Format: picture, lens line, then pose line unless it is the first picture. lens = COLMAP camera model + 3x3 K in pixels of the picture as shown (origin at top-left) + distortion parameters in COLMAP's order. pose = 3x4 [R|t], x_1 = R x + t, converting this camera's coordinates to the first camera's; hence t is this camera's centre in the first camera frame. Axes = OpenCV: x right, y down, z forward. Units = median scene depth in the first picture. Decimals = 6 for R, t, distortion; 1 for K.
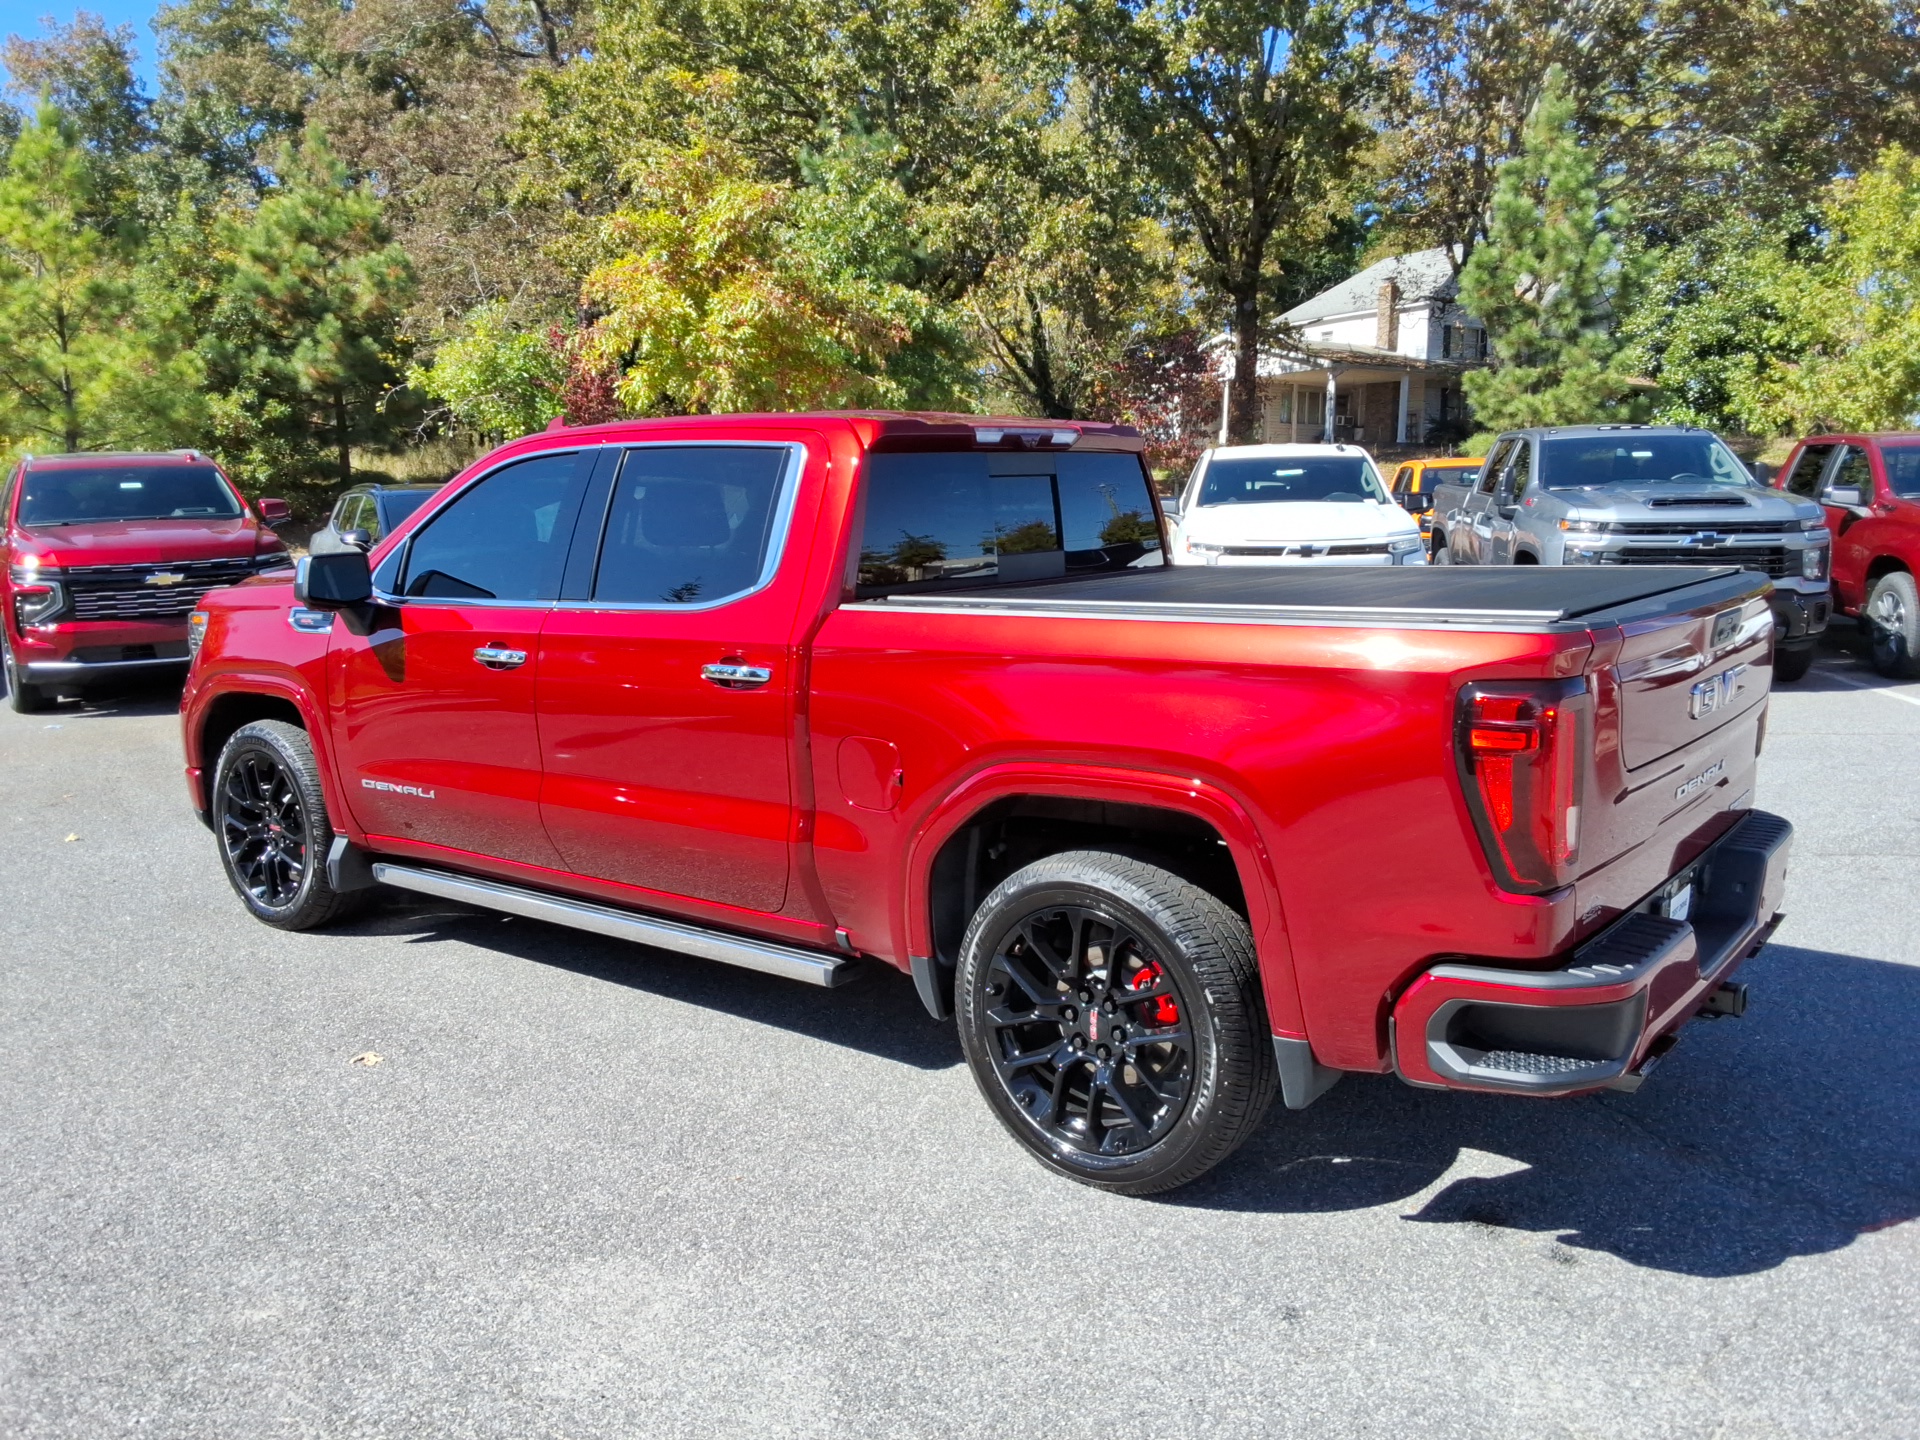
lens RADIAL K [[1543.6, 0, 966.1], [0, 1543.6, 729.6], [0, 0, 1]] dist [0.062180, -0.096032]
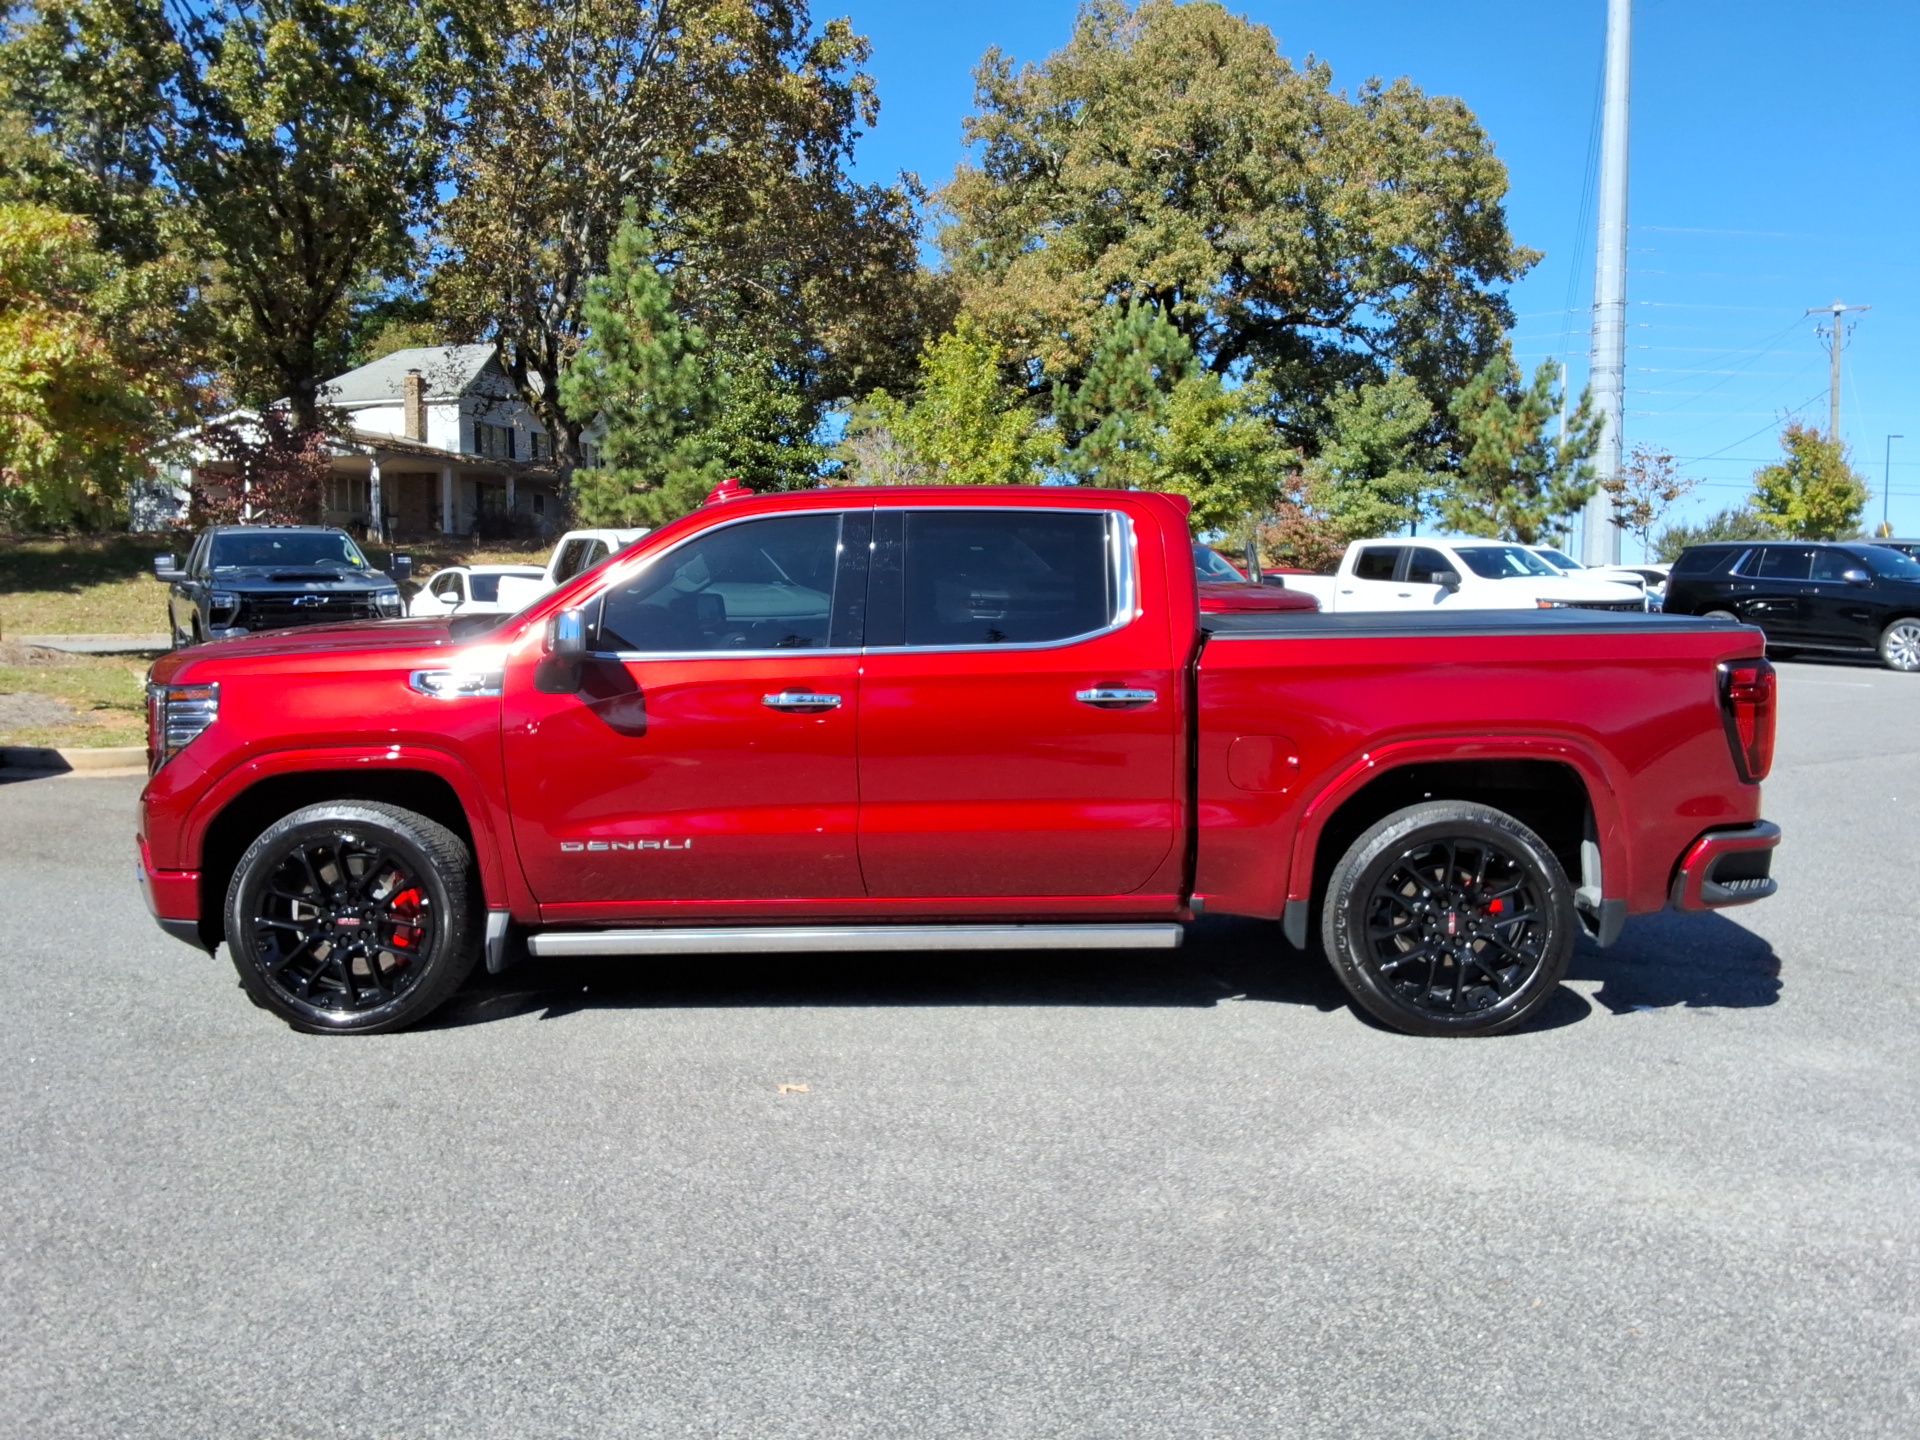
lens RADIAL K [[1556.0, 0, 975.3], [0, 1556.0, 714.2], [0, 0, 1]] dist [0.104961, -0.190411]
pose [[0.786604, -0.041320, 0.616074, -0.132023], [0.085088, 0.995493, -0.041873, 0.002629], [-0.611567, 0.085358, 0.786575, 0.012943]]
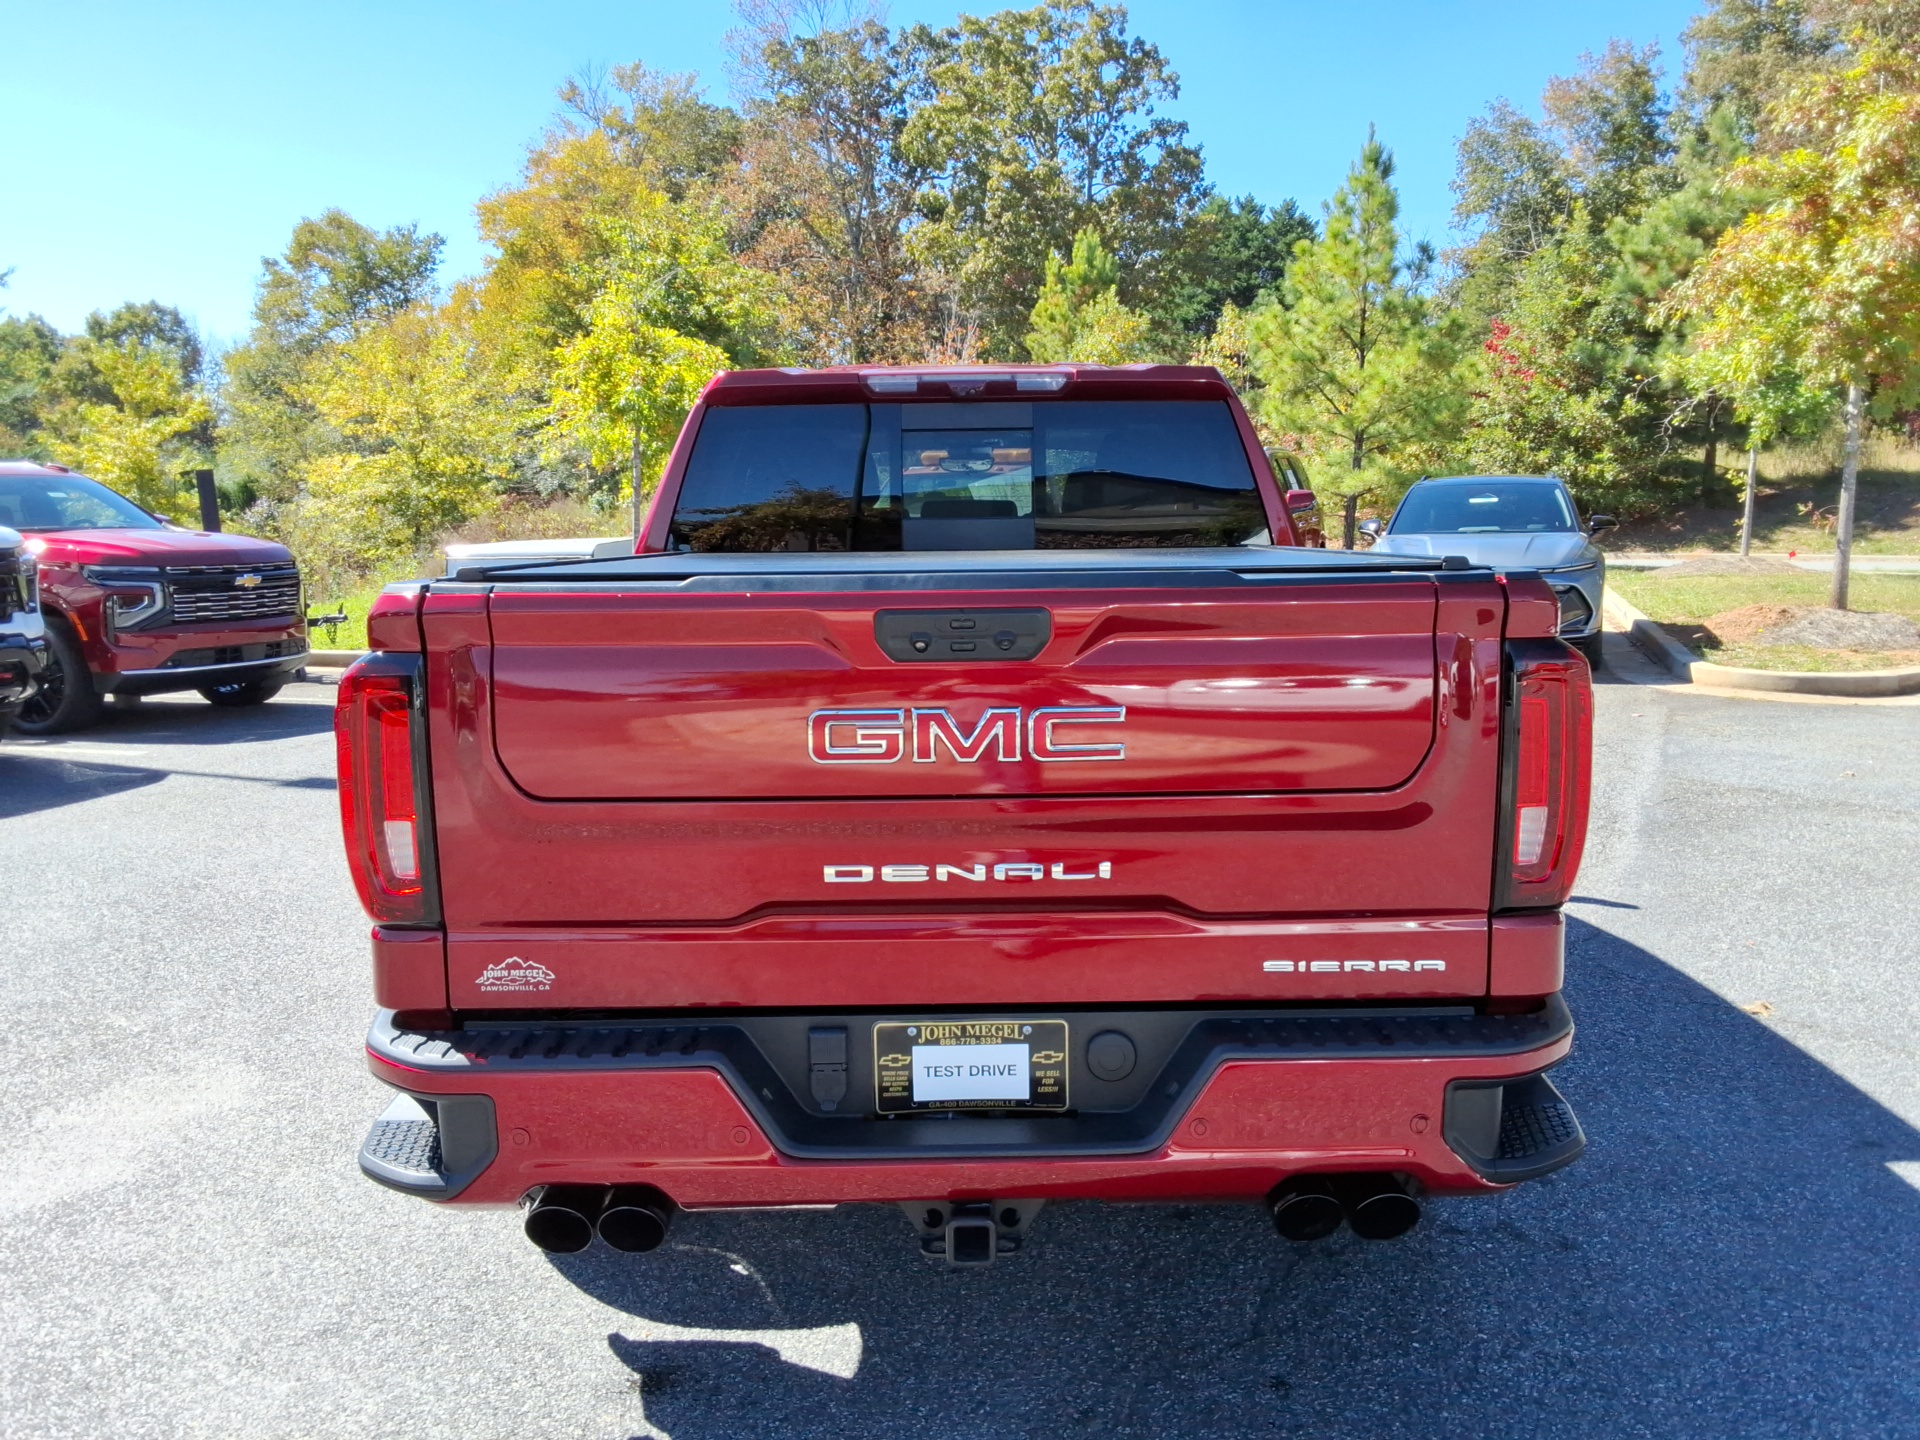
lens RADIAL K [[1528.0, 0, 964.1], [0, 1528.0, 720.3], [0, 0, 1]] dist [0.081866, -0.117434]
pose [[0.607801, 0.119055, -0.785114, 0.109232], [-0.125142, 0.990703, 0.053351, -0.007172], [0.784166, 0.065824, 0.617050, 0.070623]]
